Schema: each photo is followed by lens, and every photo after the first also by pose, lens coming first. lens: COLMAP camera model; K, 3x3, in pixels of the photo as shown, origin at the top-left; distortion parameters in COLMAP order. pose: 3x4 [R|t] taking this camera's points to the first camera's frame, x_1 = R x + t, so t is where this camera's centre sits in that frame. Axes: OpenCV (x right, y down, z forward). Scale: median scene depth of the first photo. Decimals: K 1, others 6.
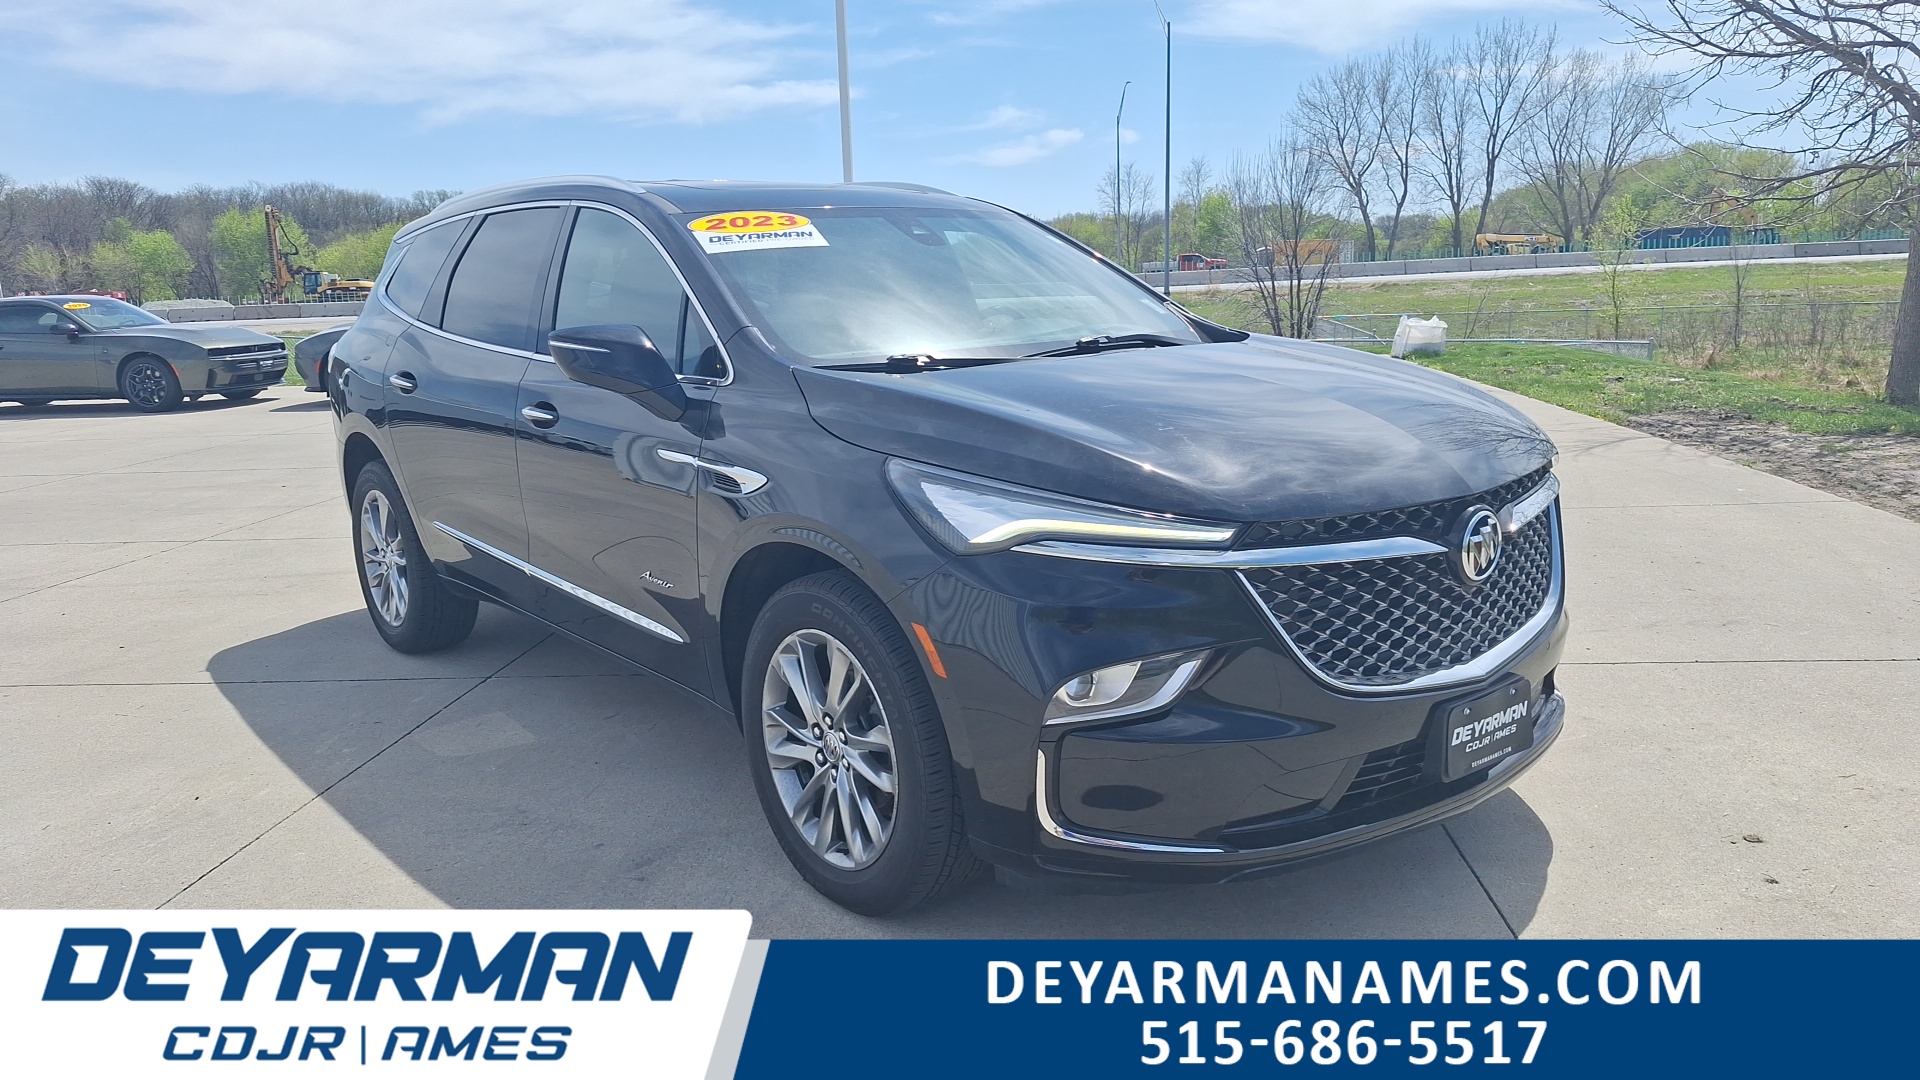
lens RADIAL K [[1339.0, 0, 964.4], [0, 1339.0, 533.4], [0, 0, 1]] dist [0.038812, -0.038708]
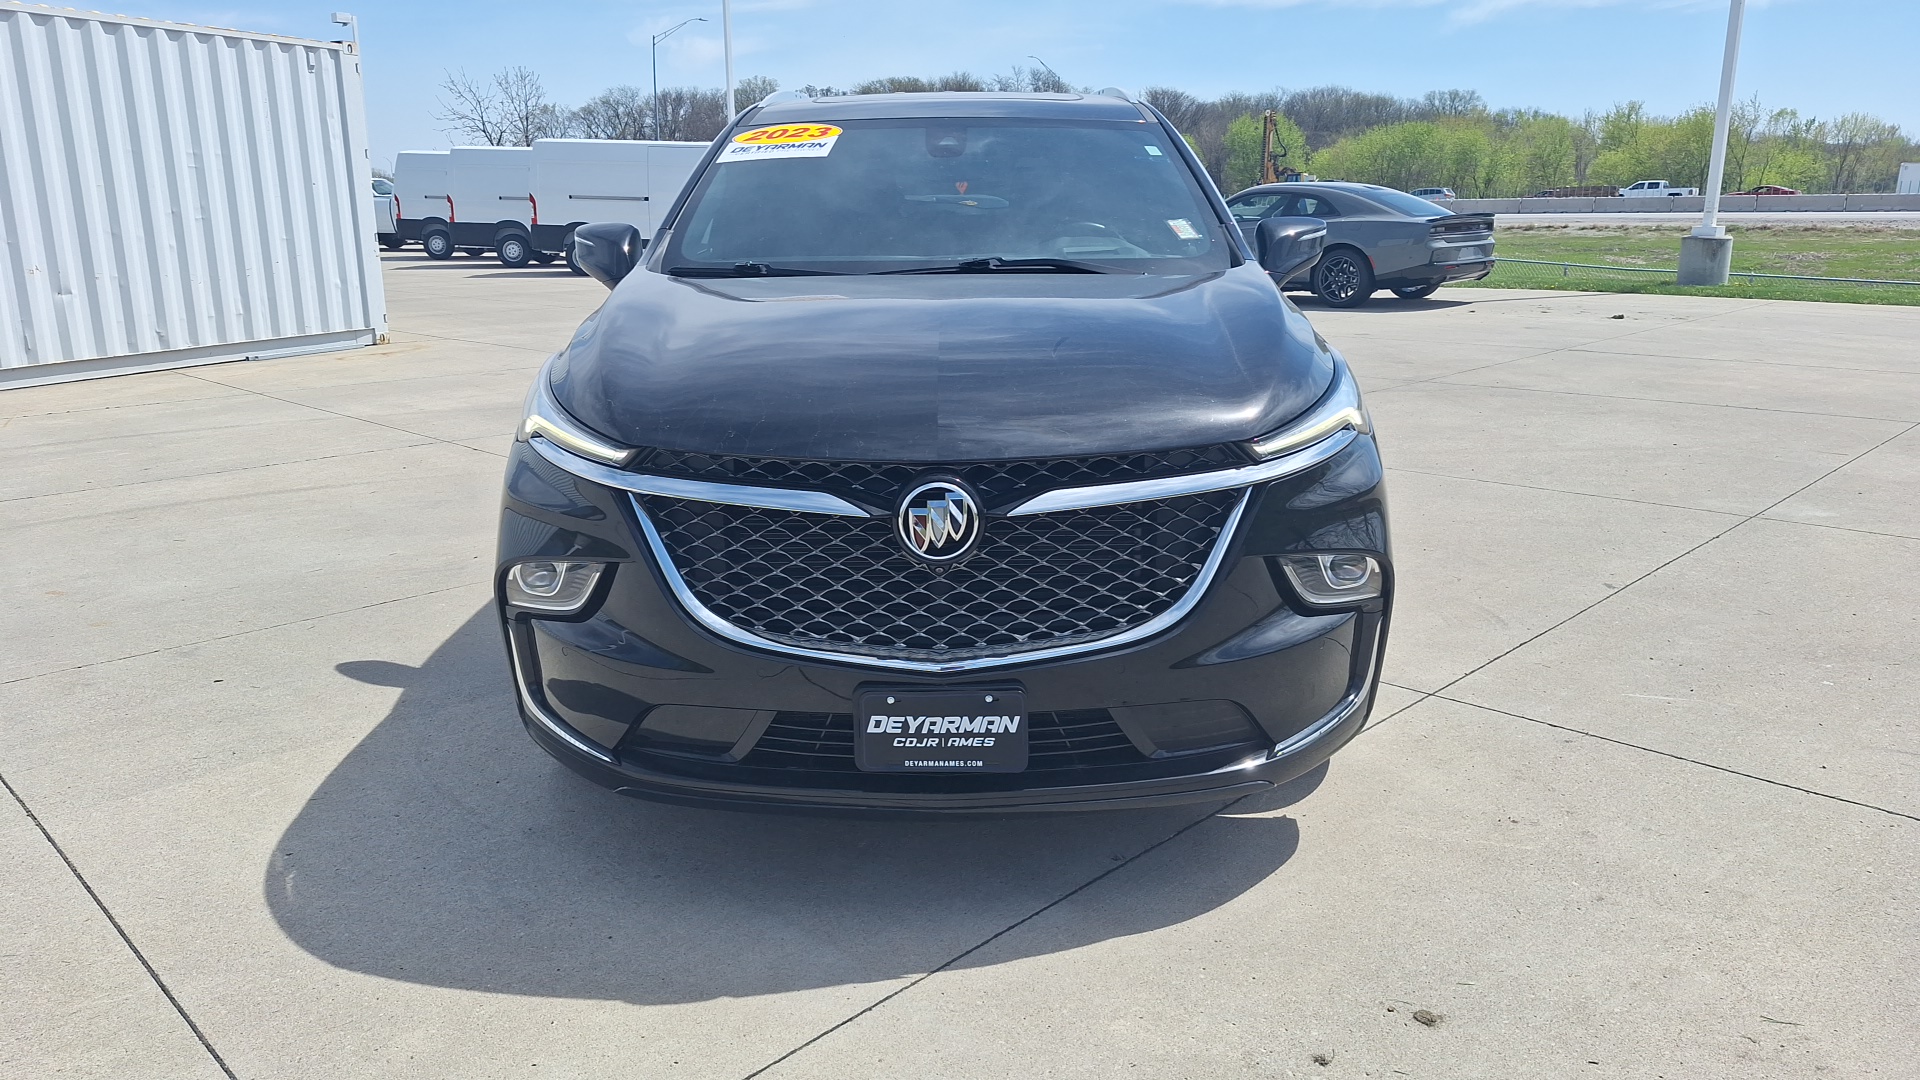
lens RADIAL K [[1339.0, 0, 959.9], [0, 1339.0, 539.5], [0, 0, 1]] dist [0.038812, -0.038708]
pose [[0.761027, 0.181077, -0.622936, 0.146136], [-0.134956, 0.983436, 0.120995, -0.013320], [0.634527, -0.008011, 0.772859, 0.053744]]
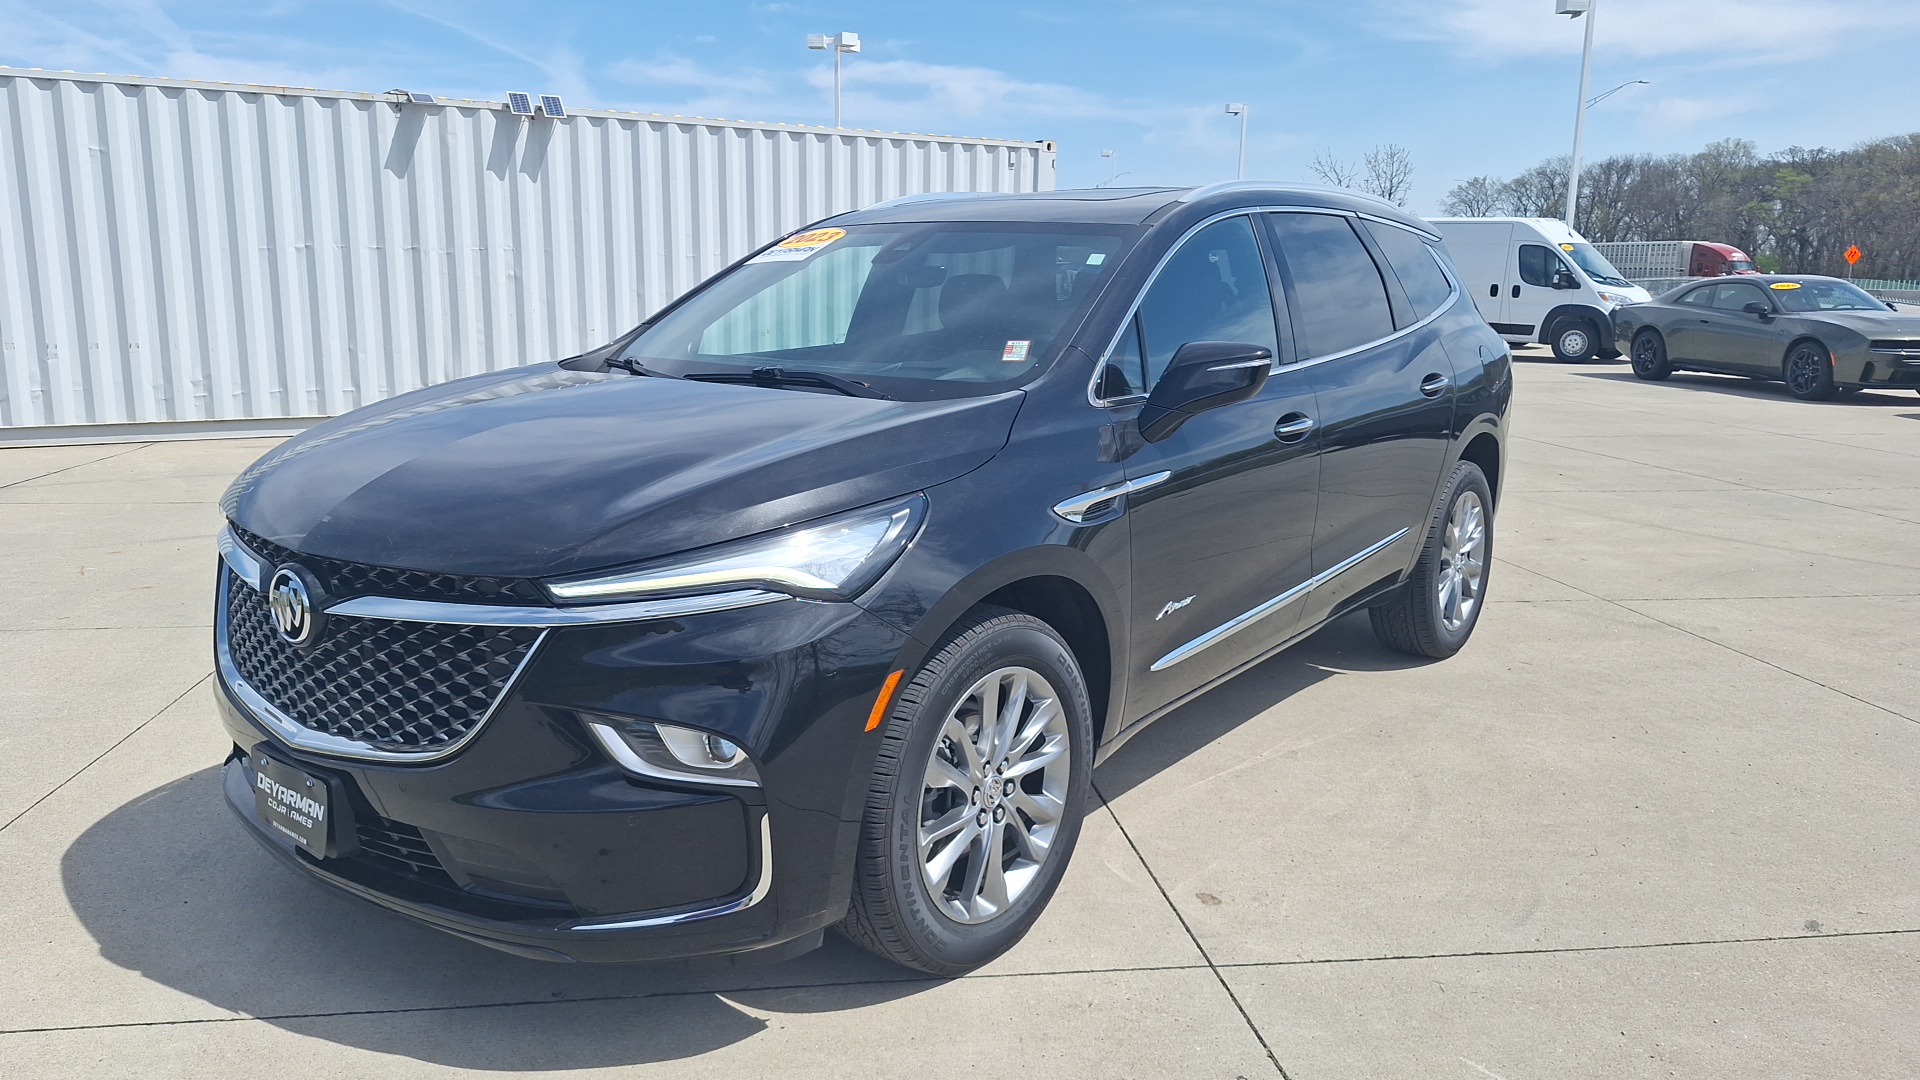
lens RADIAL K [[1339.0, 0, 948.9], [0, 1339.0, 538.3], [0, 0, 1]] dist [0.038812, -0.038708]
pose [[0.188288, 0.222098, -0.956671, 0.213454], [-0.197614, 0.962739, 0.184613, -0.047376], [0.962027, 0.154291, 0.225162, 0.191659]]
